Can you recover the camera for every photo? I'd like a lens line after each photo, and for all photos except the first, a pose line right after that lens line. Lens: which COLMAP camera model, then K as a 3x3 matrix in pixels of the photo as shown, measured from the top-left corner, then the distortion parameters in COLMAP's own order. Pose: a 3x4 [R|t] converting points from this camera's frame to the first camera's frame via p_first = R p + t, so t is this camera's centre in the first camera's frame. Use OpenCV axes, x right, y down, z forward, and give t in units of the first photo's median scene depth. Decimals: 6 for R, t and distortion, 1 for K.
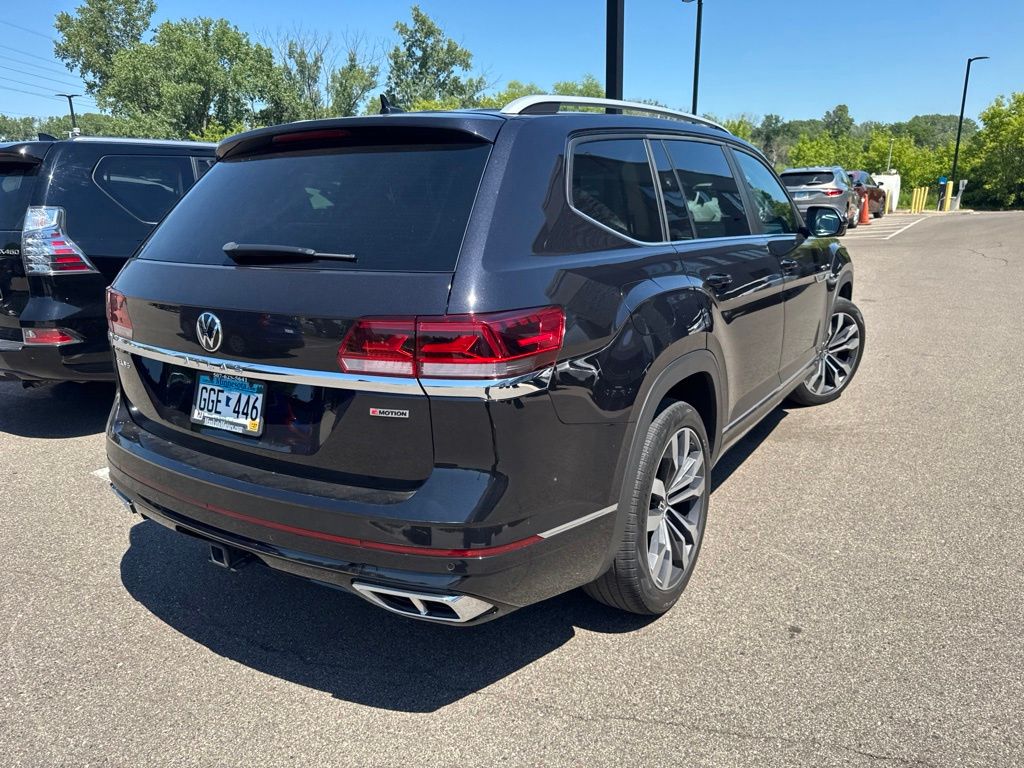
lens RADIAL K [[732.5, 0, 519.6], [0, 732.5, 374.5], [0, 0, 1]] dist [0.021087, -0.025152]
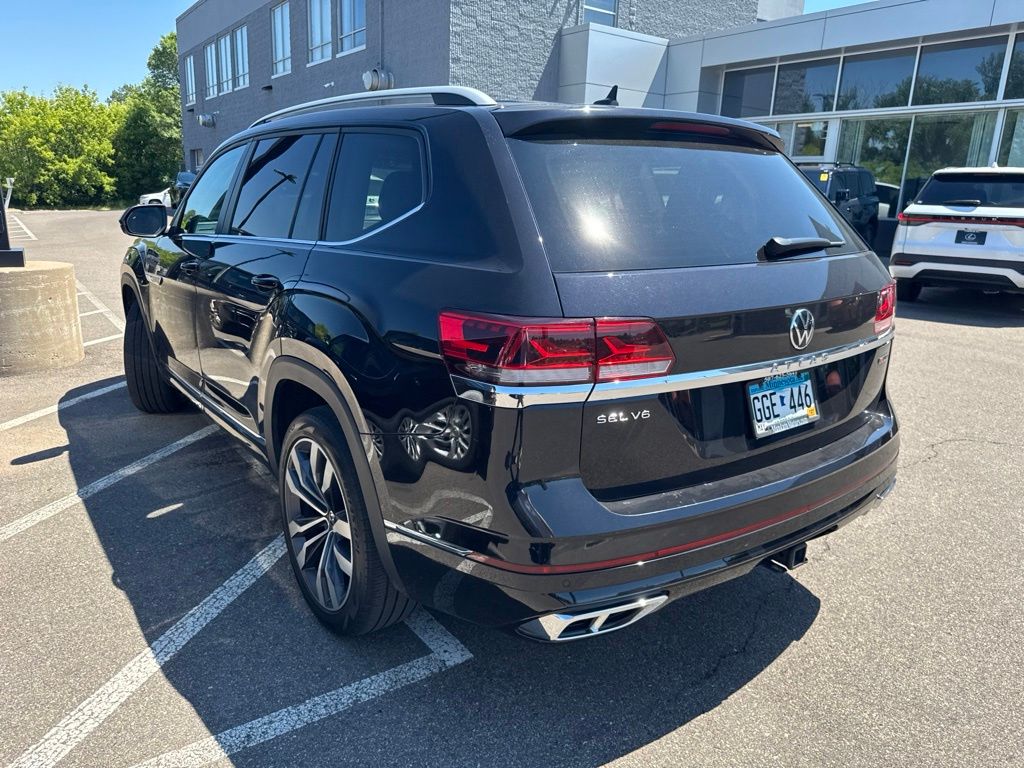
lens RADIAL K [[732.5, 0, 519.6], [0, 732.5, 374.5], [0, 0, 1]] dist [0.021087, -0.025152]
pose [[0.360597, -0.199272, 0.911186, -1.271745], [0.198469, 0.970932, 0.133795, -0.177996], [-0.911362, 0.132596, 0.389664, 0.847936]]
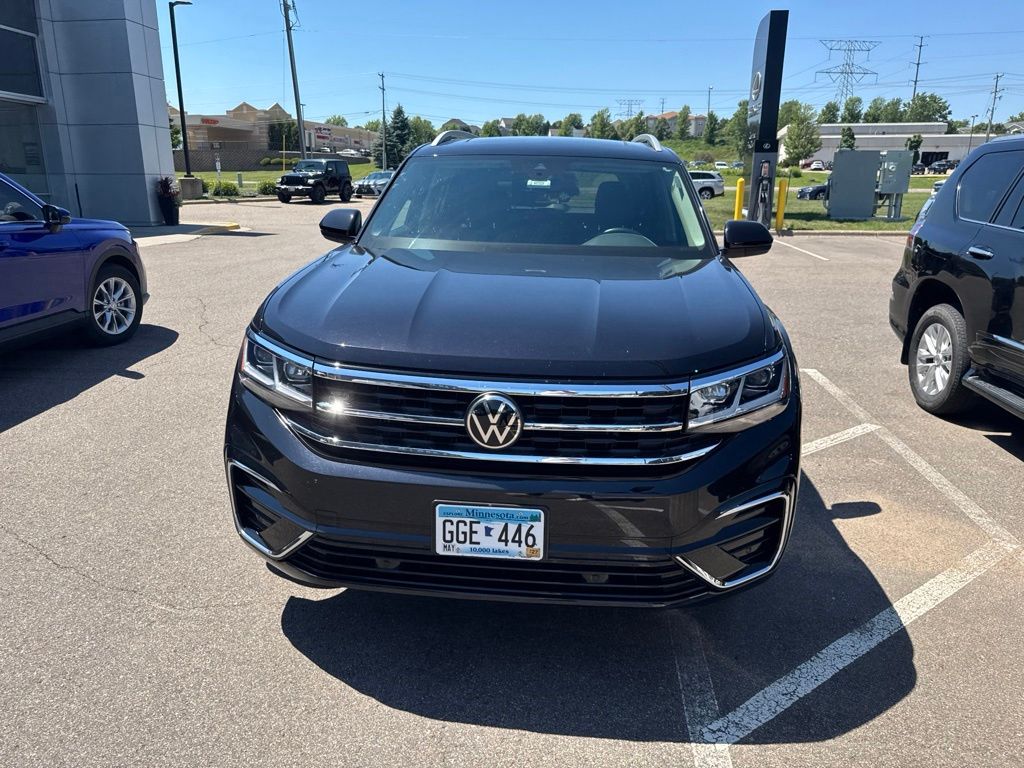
lens RADIAL K [[724.8, 0, 512.8], [0, 724.8, 384.5], [0, 0, 1]] dist [0.044443, -0.054918]
pose [[-0.892393, 0.123777, -0.433952, 1.131837], [-0.113475, 0.869193, 0.481276, -0.871468], [0.436759, 0.478730, -0.761616, 3.298393]]
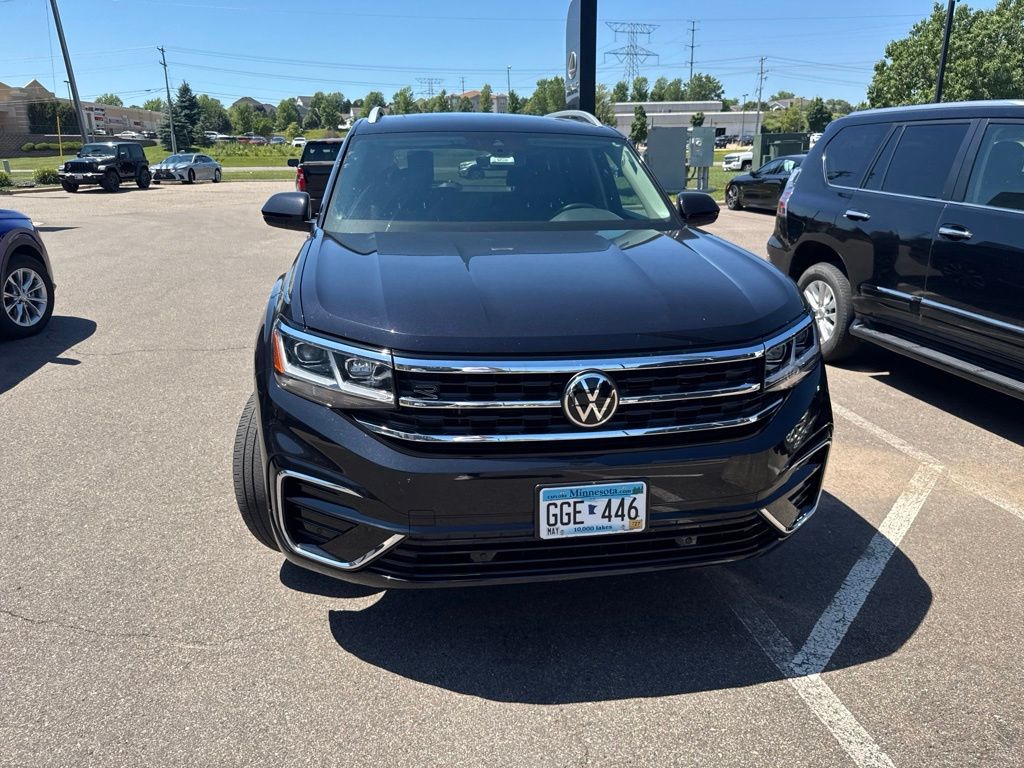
lens RADIAL K [[727.5, 0, 512.0], [0, 727.5, 384.0], [0, 0, 1]] dist [0.030604, -0.032459]
pose [[-0.751487, 0.211430, -0.624951, 1.389797], [-0.147188, 0.869655, 0.471206, -0.822999], [0.643120, 0.446091, -0.622415, 3.119197]]
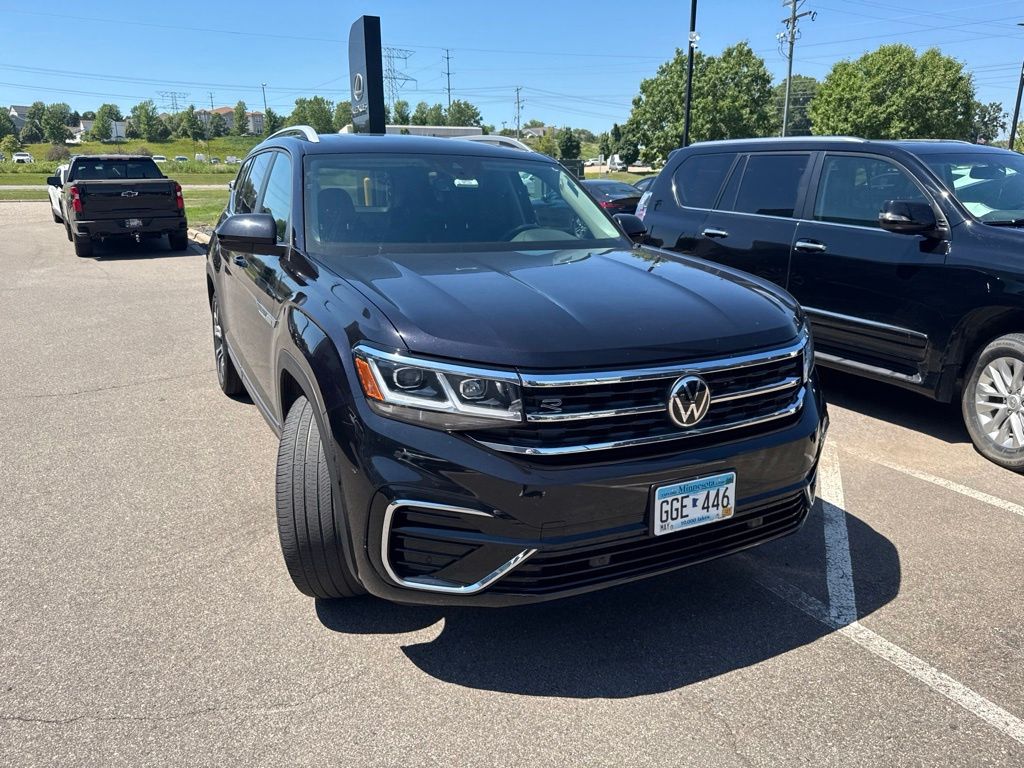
lens RADIAL K [[724.8, 0, 512.8], [0, 724.8, 384.5], [0, 0, 1]] dist [0.044443, -0.054918]
pose [[-0.515746, 0.242565, -0.821686, 1.669723], [-0.208066, 0.894908, 0.394777, -0.756486], [0.831092, 0.374570, -0.411076, 2.836891]]
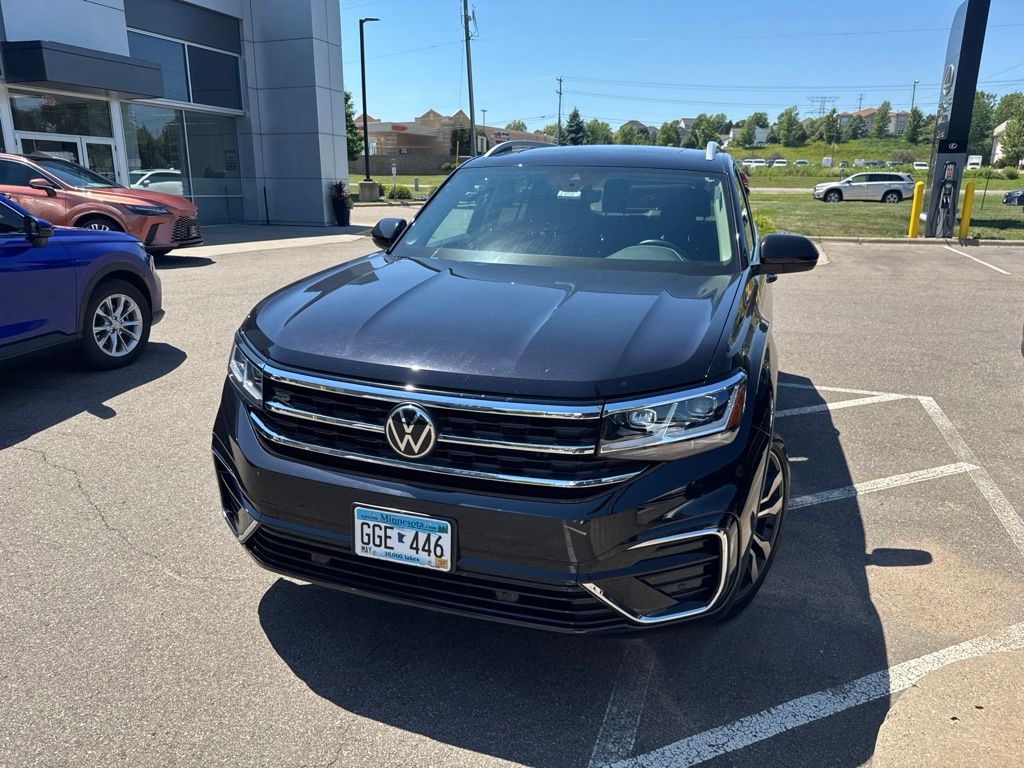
lens RADIAL K [[727.1, 0, 515.9], [0, 727.1, 378.7], [0, 0, 1]] dist [0.035044, -0.037378]
pose [[-0.971047, 0.064316, -0.230067, 0.855677], [-0.058749, 0.869203, 0.490953, -0.914743], [0.231551, 0.490255, -0.840259, 3.397576]]
